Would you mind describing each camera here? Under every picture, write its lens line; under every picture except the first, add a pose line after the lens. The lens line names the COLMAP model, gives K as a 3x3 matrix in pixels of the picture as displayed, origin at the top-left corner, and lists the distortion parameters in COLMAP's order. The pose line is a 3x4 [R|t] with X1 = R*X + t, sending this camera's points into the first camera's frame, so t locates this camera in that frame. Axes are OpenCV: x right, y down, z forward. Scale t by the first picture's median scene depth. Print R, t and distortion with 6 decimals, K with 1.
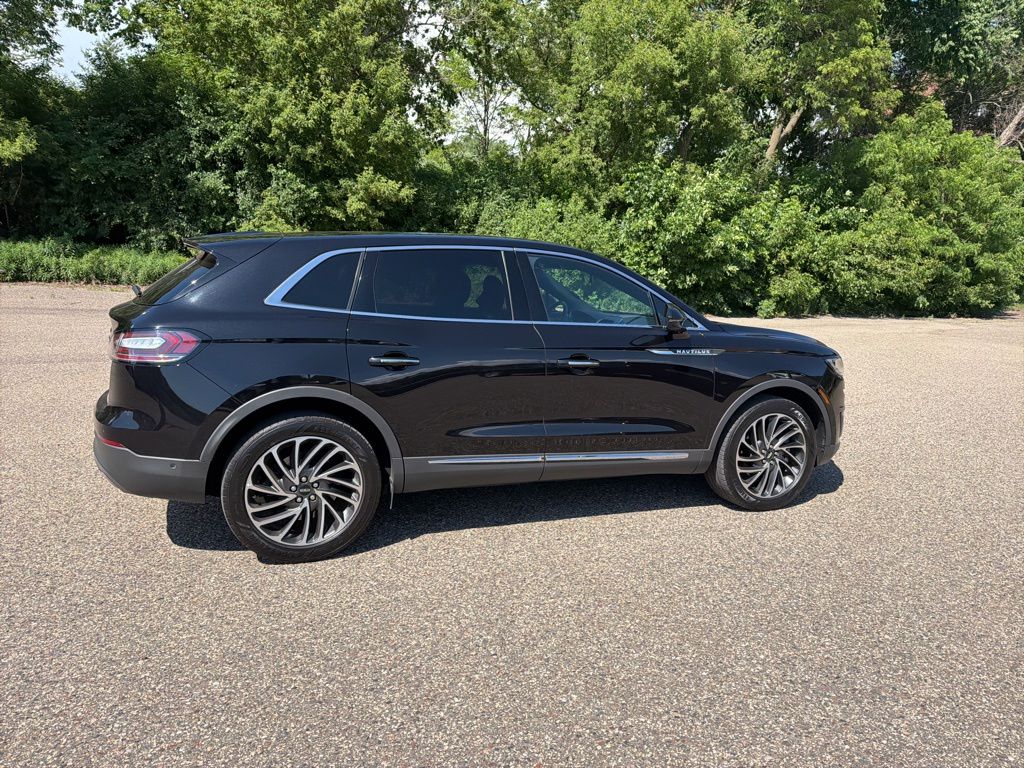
lens RADIAL K [[714.7, 0, 513.6], [0, 714.7, 377.8], [0, 0, 1]] dist [0.025975, -0.035879]
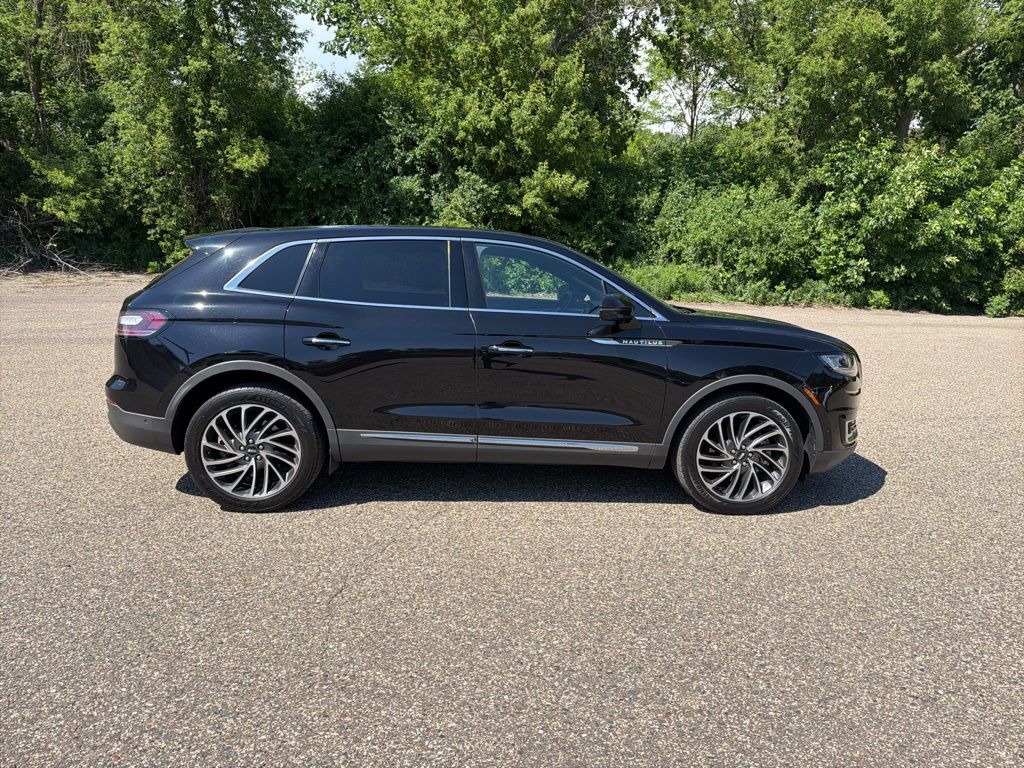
lens RADIAL K [[714.7, 0, 516.1], [0, 714.7, 388.3], [0, 0, 1]] dist [0.025975, -0.035879]
pose [[0.950441, 0.045415, -0.307569, 0.092432], [-0.038953, 0.998873, 0.027119, 0.001473], [0.308454, -0.013794, 0.951139, 0.005705]]
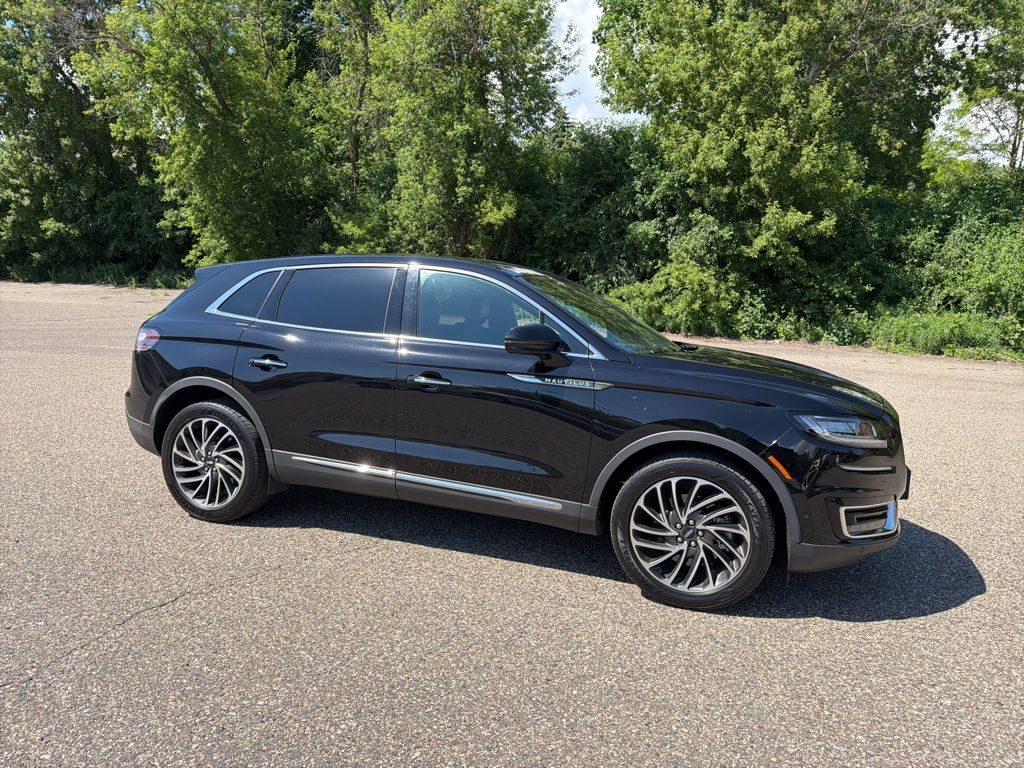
lens RADIAL K [[714.7, 0, 514.5], [0, 714.7, 379.9], [0, 0, 1]] dist [0.025975, -0.035879]
pose [[0.746599, 0.071835, -0.661384, 0.179461], [-0.111735, 0.993571, -0.018216, -0.004152], [0.655824, 0.087500, 0.749826, 0.079832]]
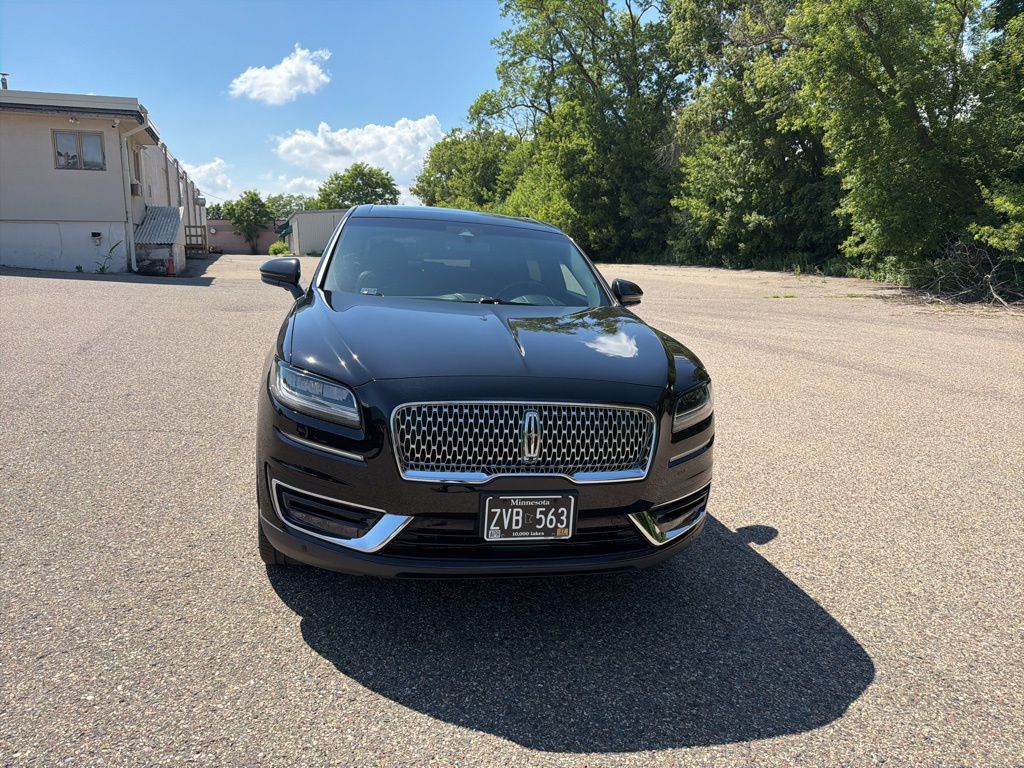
lens RADIAL K [[714.7, 0, 514.9], [0, 714.7, 379.5], [0, 0, 1]] dist [0.025975, -0.035879]
pose [[-0.151642, 0.129855, -0.979869, 0.254175], [-0.208565, 0.964809, 0.160137, -0.036934], [0.966181, 0.228649, -0.119222, 0.328966]]
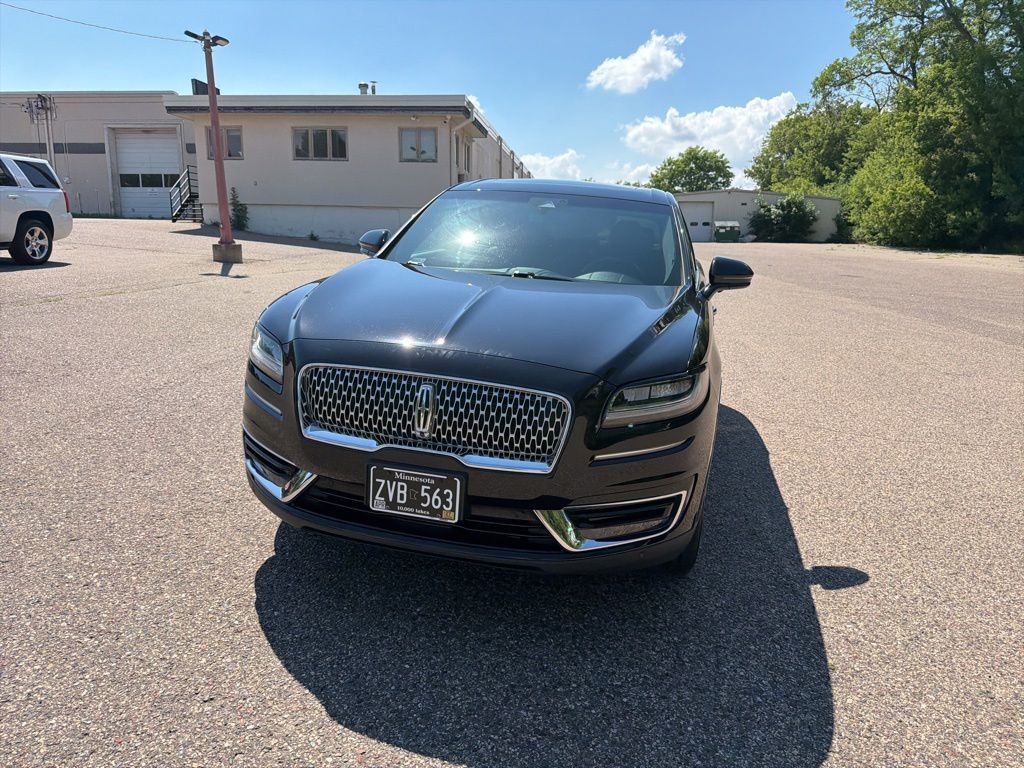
lens RADIAL K [[714.7, 0, 517.1], [0, 714.7, 389.3], [0, 0, 1]] dist [0.025975, -0.035879]
pose [[-0.562665, 0.123199, -0.817454, 0.218481], [-0.204453, 0.937377, 0.282000, -0.048891], [0.801004, 0.325802, -0.502240, 0.395021]]
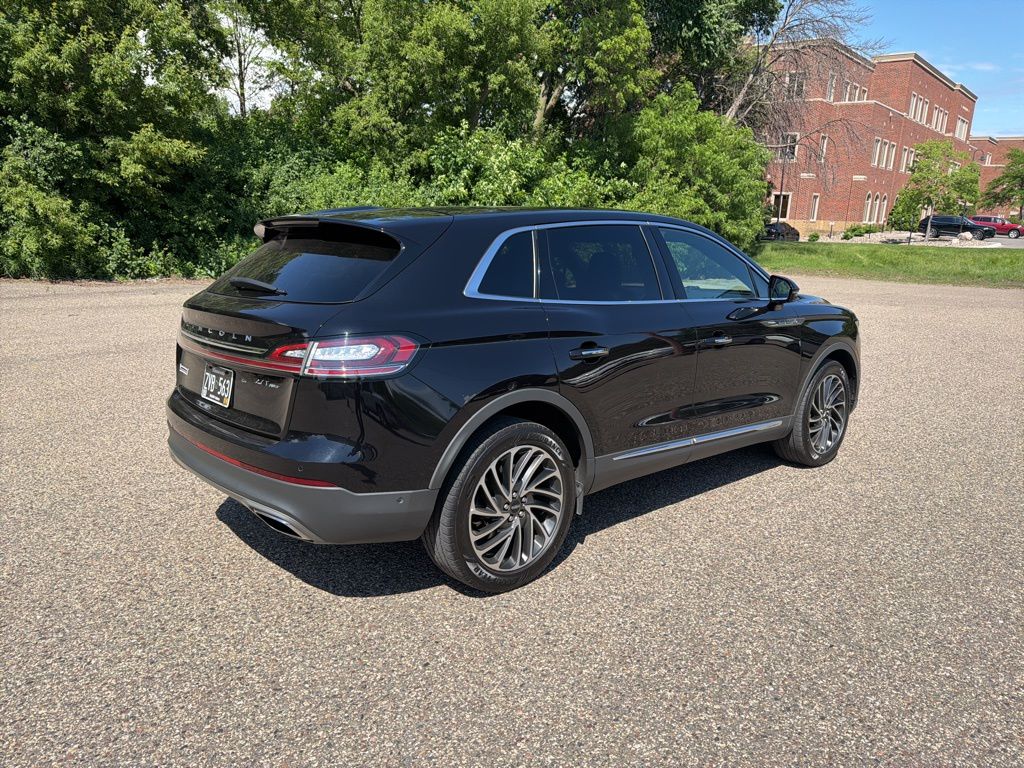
lens RADIAL K [[714.7, 0, 513.9], [0, 714.7, 385.5], [0, 0, 1]] dist [0.025975, -0.035879]
pose [[0.937164, -0.085804, 0.338174, -0.113578], [0.067860, 0.995604, 0.064555, -0.009334], [-0.342227, -0.037550, 0.938867, 0.037125]]
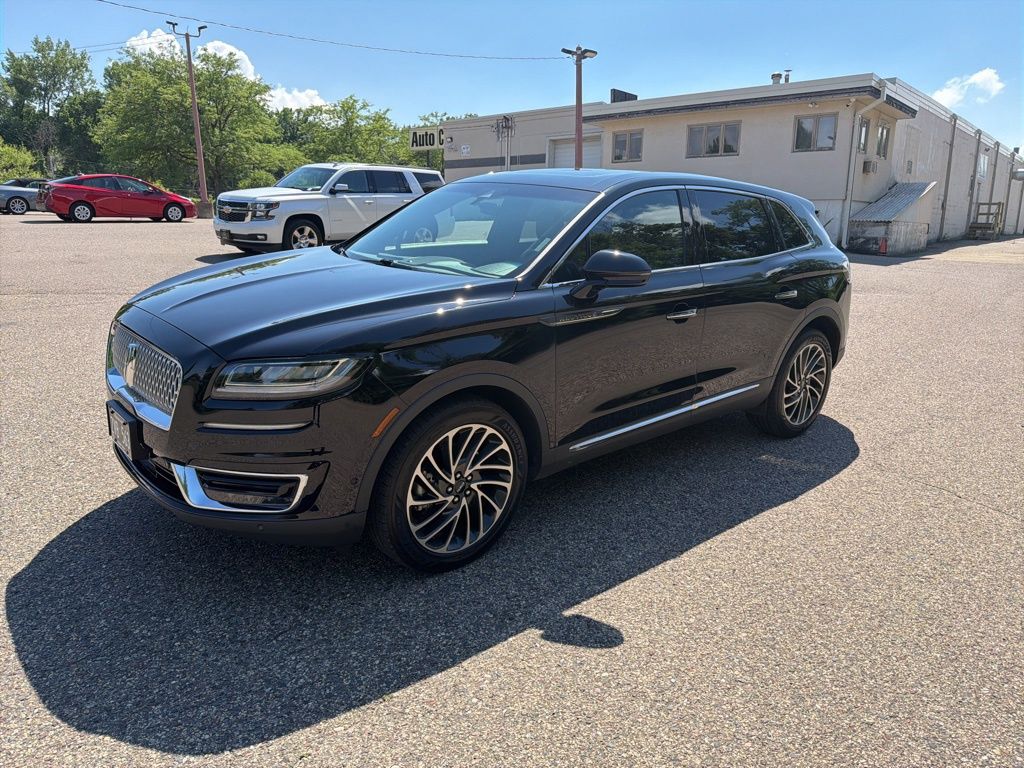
lens RADIAL K [[714.7, 0, 518.2], [0, 714.7, 384.7], [0, 0, 1]] dist [0.025975, -0.035879]
pose [[-0.932634, 0.024402, -0.359998, 0.100456], [-0.122574, 0.916953, 0.379700, -0.072348], [0.339366, 0.398248, -0.852191, 0.483886]]
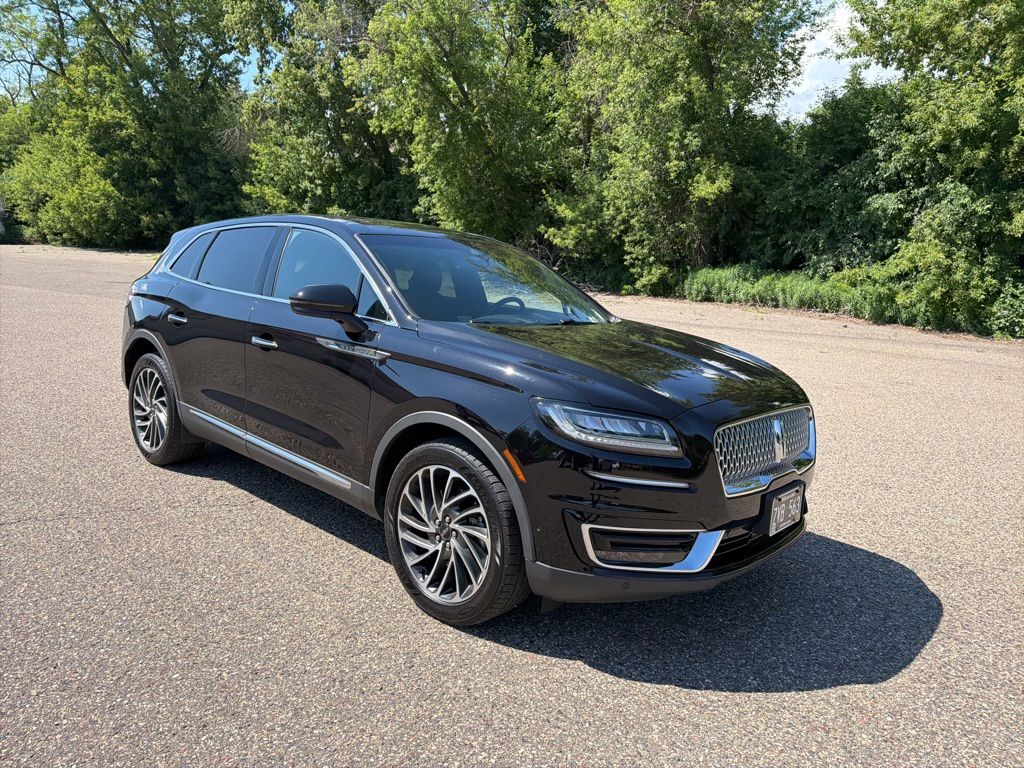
lens RADIAL K [[714.7, 0, 513.7], [0, 714.7, 379.8], [0, 0, 1]] dist [0.025975, -0.035879]
pose [[0.447414, 0.129439, -0.884910, 0.236888], [-0.173456, 0.983241, 0.056122, -0.018040], [0.877345, 0.128383, 0.462368, 0.190243]]
